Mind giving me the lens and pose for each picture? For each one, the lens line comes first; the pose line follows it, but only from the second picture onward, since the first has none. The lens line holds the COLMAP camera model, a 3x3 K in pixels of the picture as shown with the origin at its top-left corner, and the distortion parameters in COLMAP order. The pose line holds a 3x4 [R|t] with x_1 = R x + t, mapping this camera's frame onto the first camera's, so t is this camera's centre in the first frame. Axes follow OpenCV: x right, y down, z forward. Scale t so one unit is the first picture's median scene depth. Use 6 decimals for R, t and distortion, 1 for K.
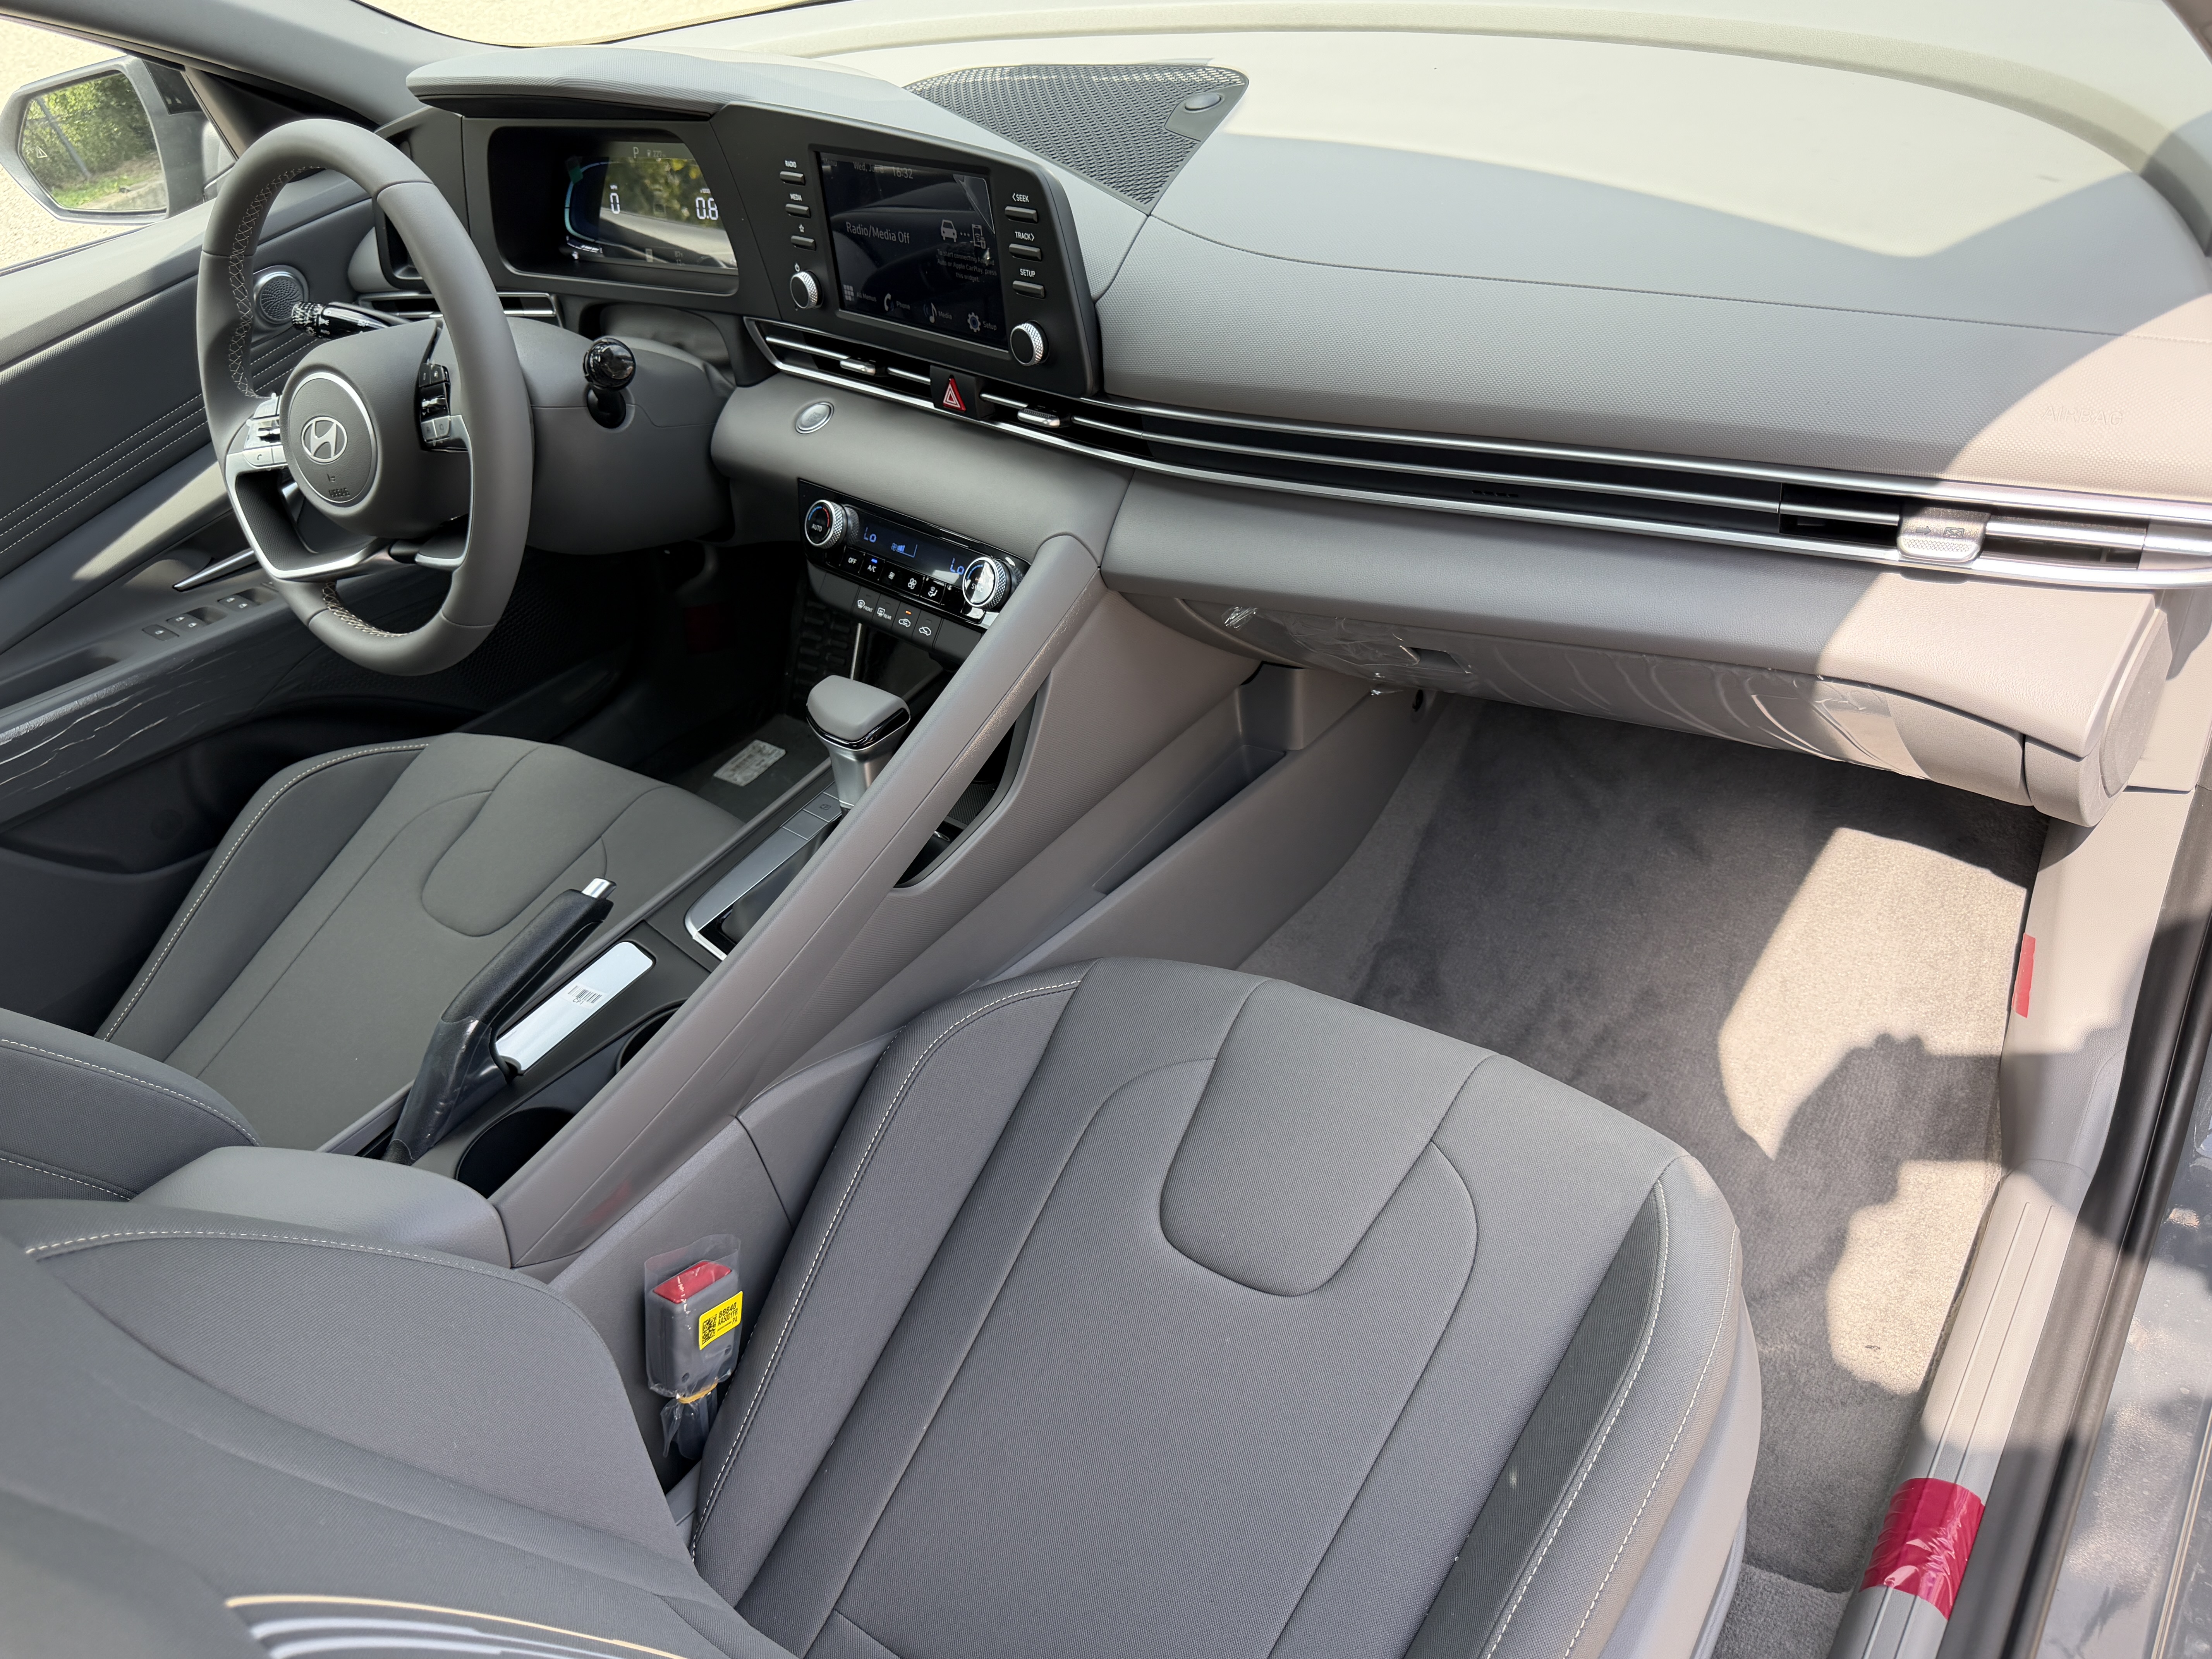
lens RADIAL K [[1611.0, 0, 1092.4], [0, 1611.0, 861.8], [0, 0, 1]] dist [0.031558, -0.007337]
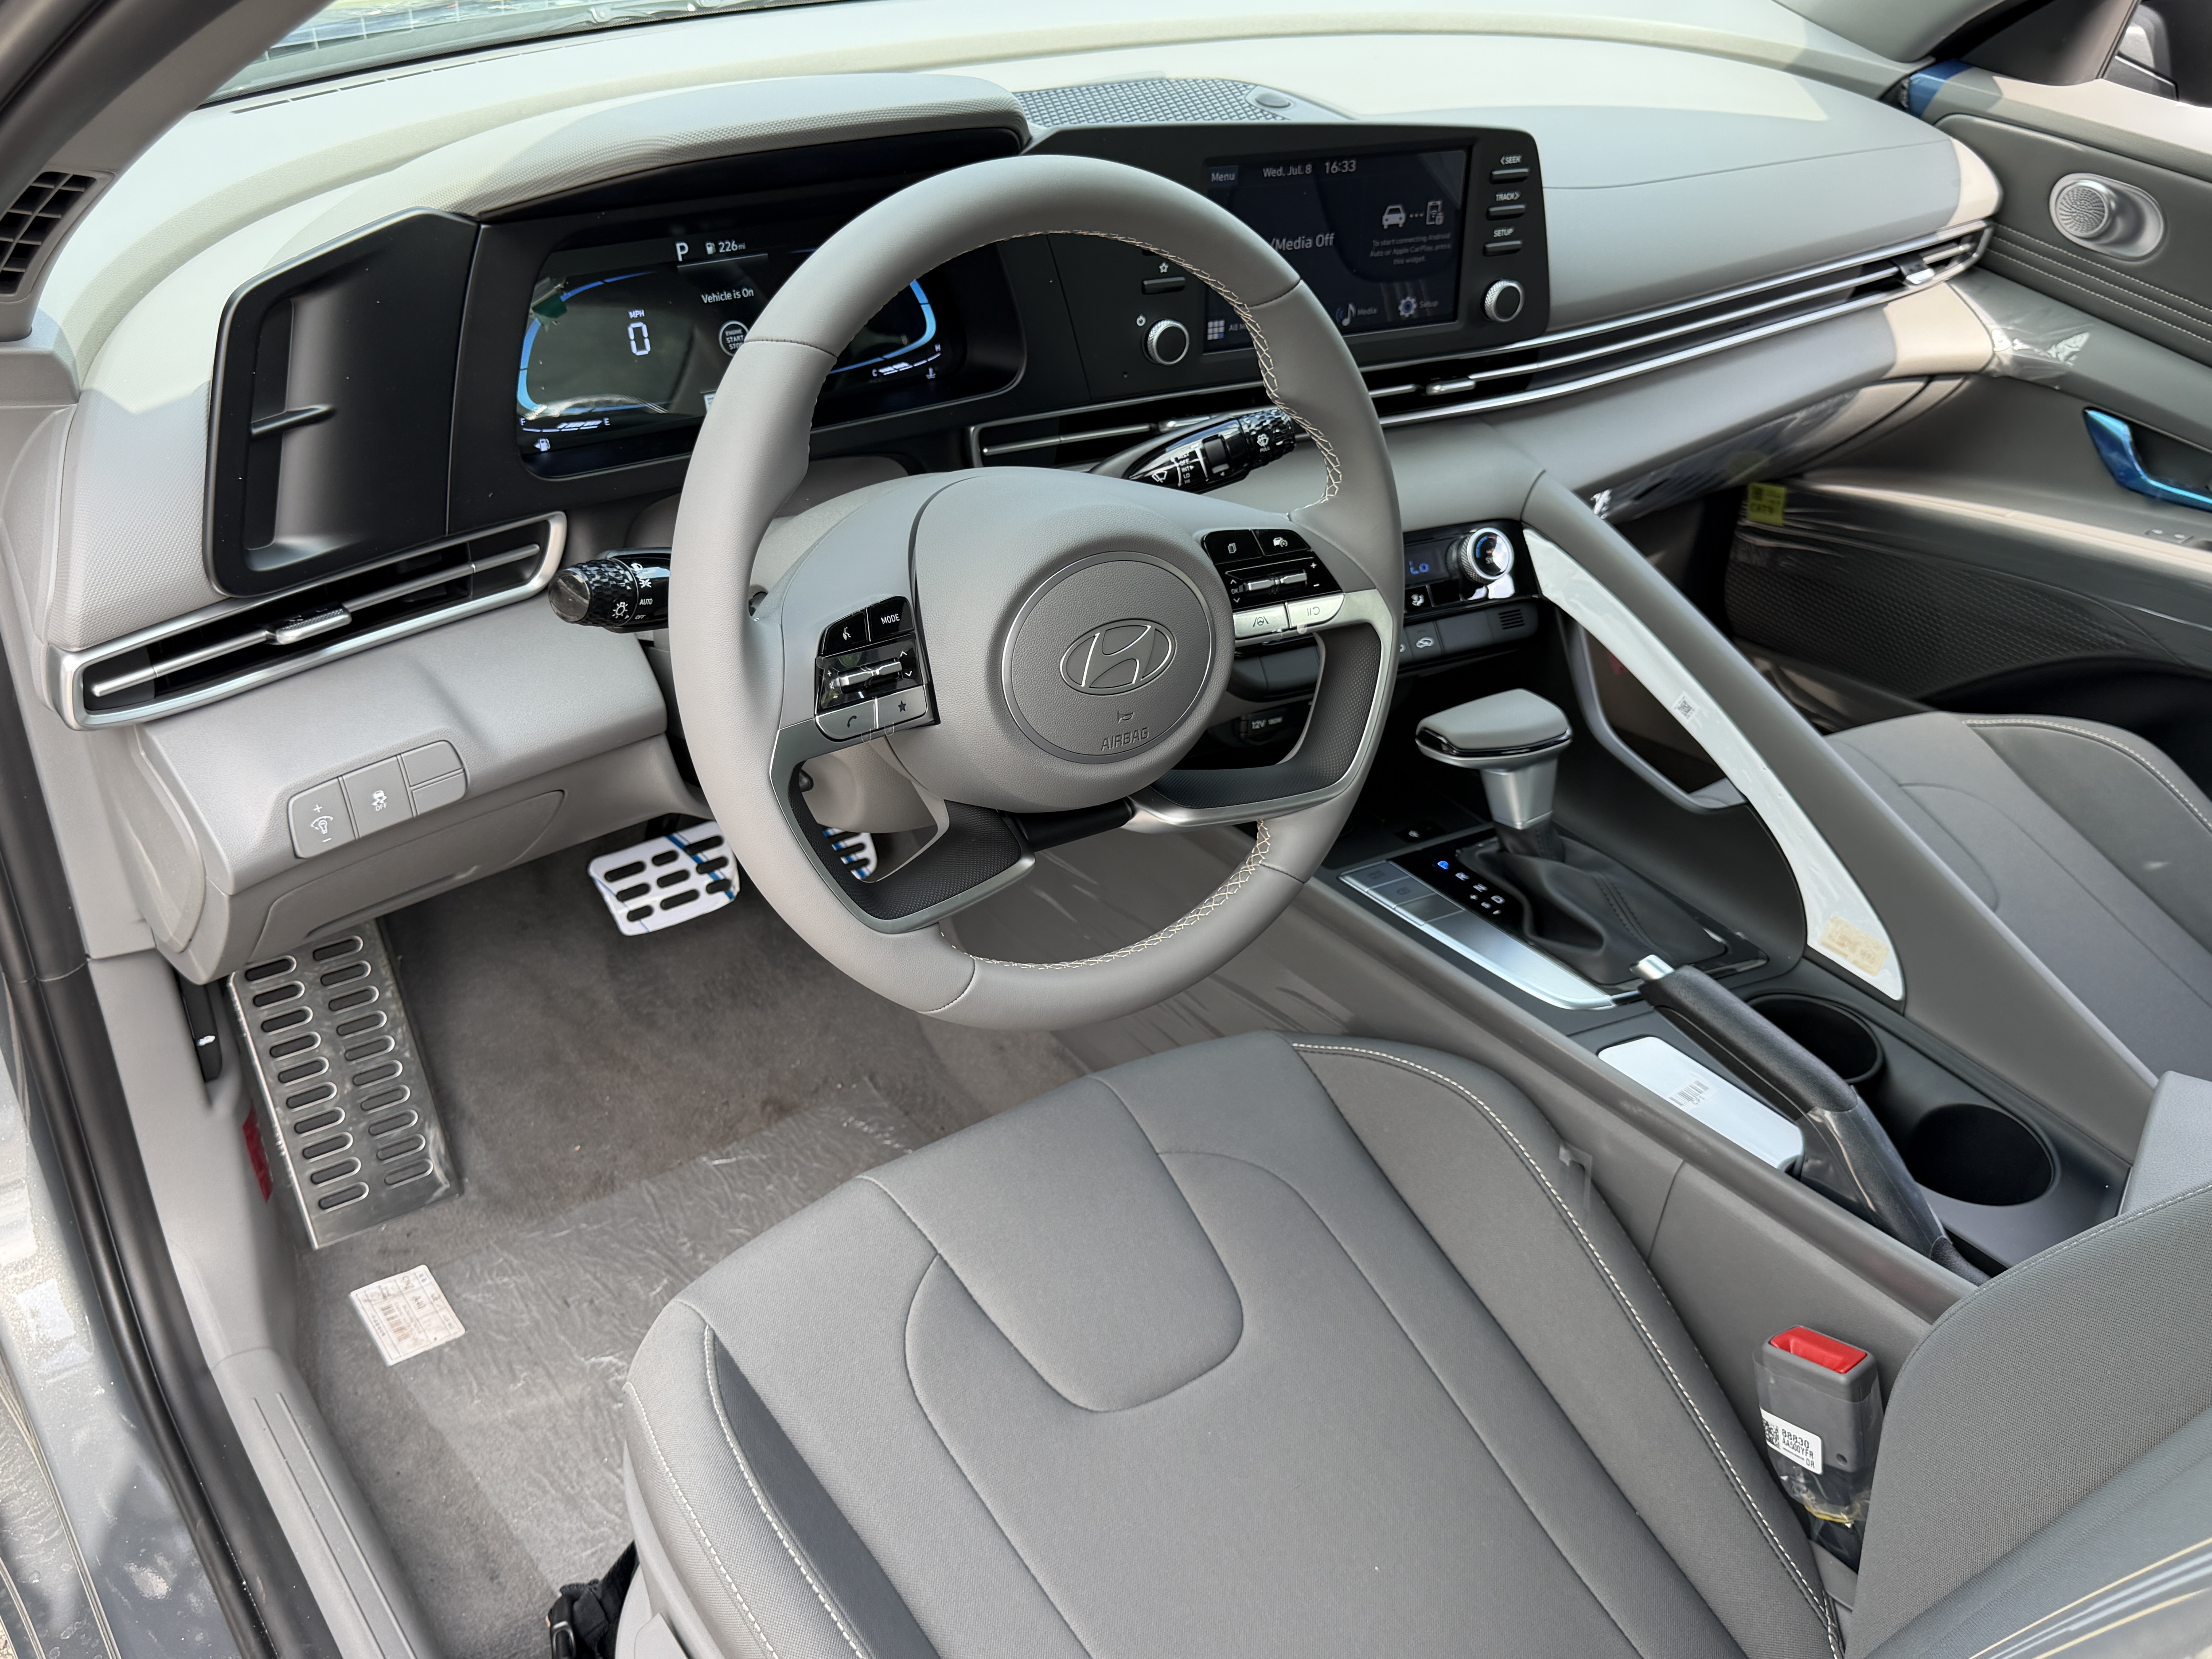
lens RADIAL K [[1878.0, 0, 1084.9], [0, 1878.0, 843.4], [0, 0, 1]] dist [0.083936, -0.073015]
pose [[0.287909, -0.364464, 0.885593, -1.148168], [0.511073, 0.840529, 0.179766, -0.337801], [-0.809884, 0.400846, 0.428263, 0.738468]]
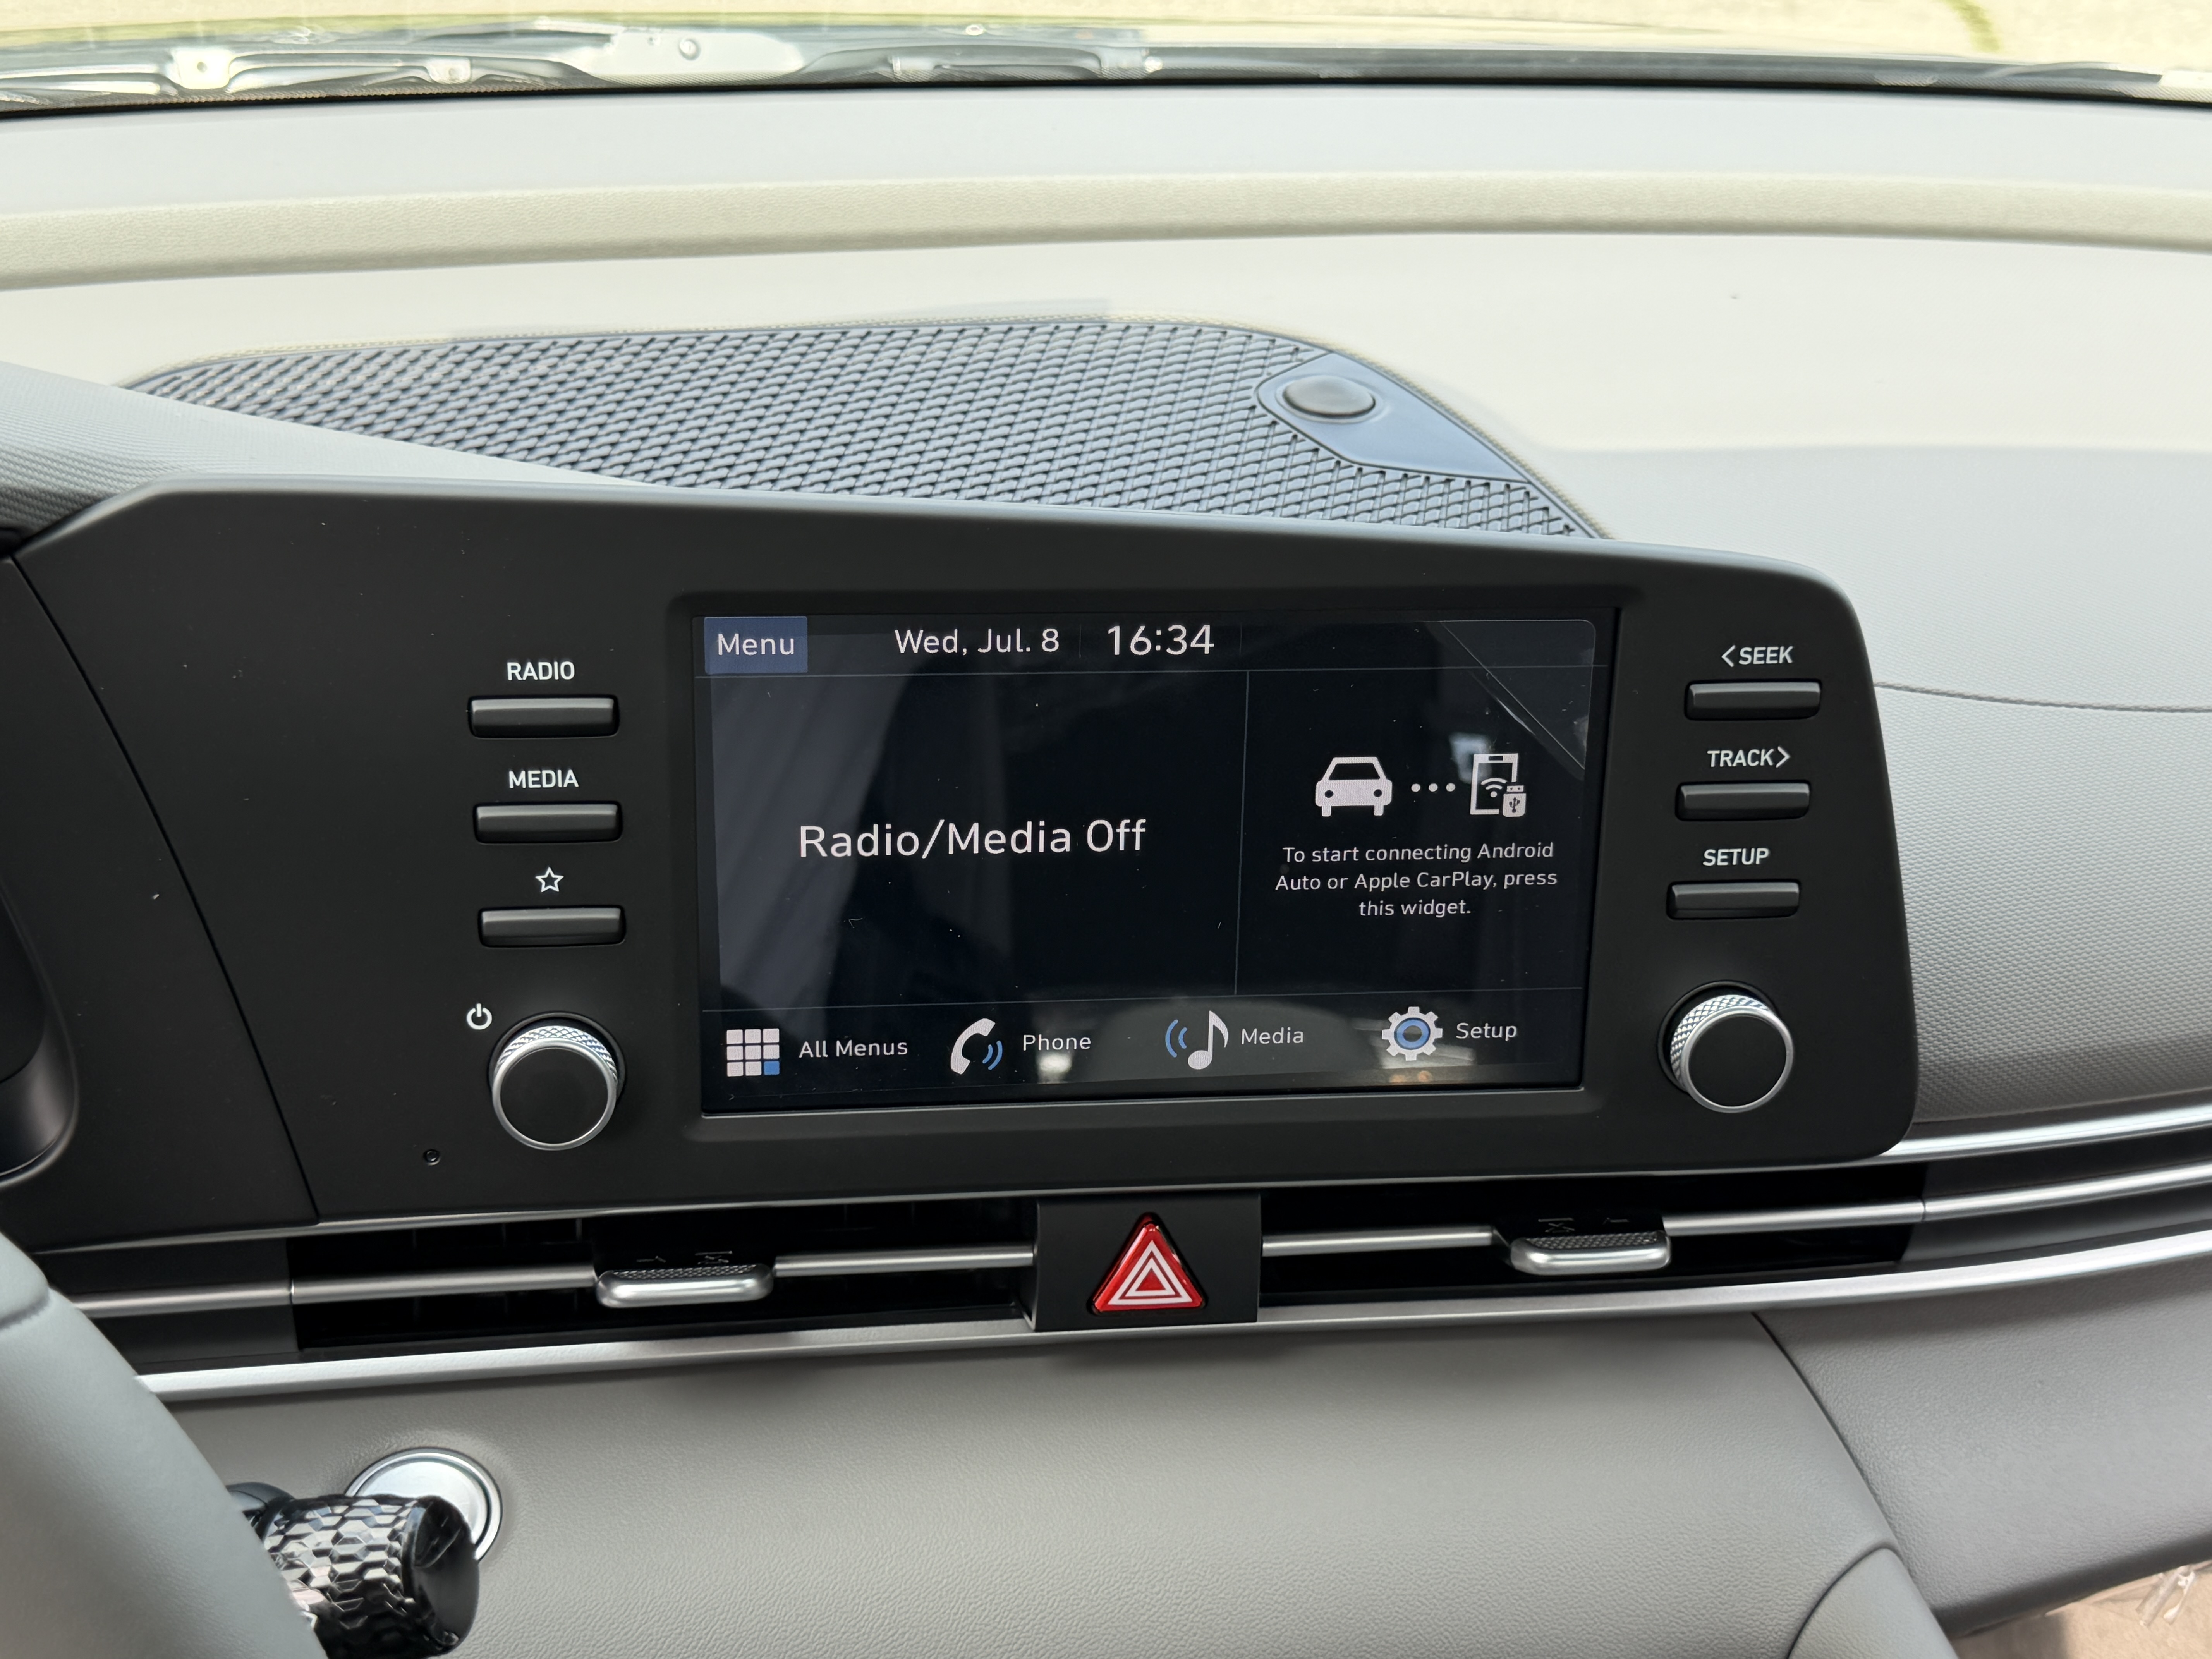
lens RADIAL K [[2863.6, 0, 1074.9], [0, 2863.6, 806.0], [0, 0, 1]] dist [0.107981, 0.000000]
pose [[0.581012, -0.160499, 0.797913, -0.519750], [0.389146, 0.915825, -0.099145, -0.318008], [-0.714836, 0.368110, 0.594563, 0.636309]]
